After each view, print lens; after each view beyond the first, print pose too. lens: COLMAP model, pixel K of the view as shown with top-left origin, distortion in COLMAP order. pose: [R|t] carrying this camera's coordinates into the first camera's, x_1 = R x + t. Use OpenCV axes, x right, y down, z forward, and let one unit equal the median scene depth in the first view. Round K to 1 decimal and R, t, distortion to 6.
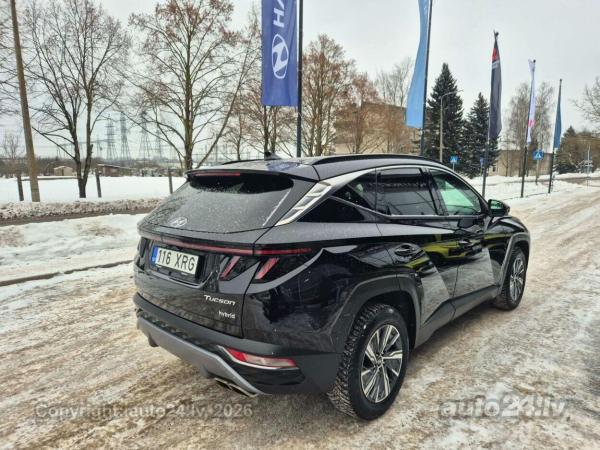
lens RADIAL K [[427.4, 0, 300.0], [0, 427.4, 225.0], [0, 0, 1]] dist [0.057359, -0.053619]
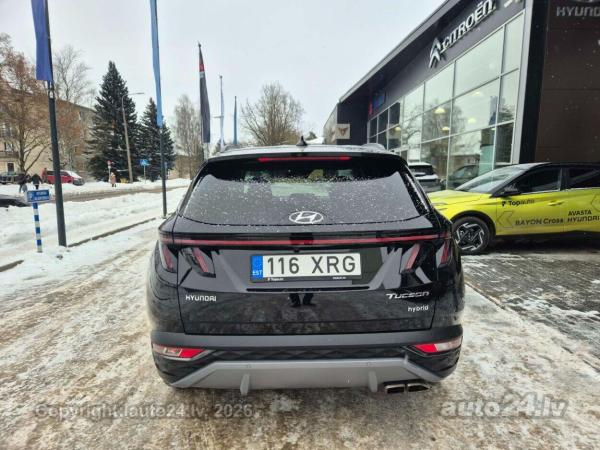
lens RADIAL K [[412.4, 0, 301.4], [0, 412.4, 241.9], [0, 0, 1]] dist [0.062486, -0.053132]
pose [[0.688888, -0.114899, 0.715704, -0.089754], [0.091462, 0.993244, 0.071420, -0.001930], [-0.719074, 0.016259, 0.694743, 0.050427]]
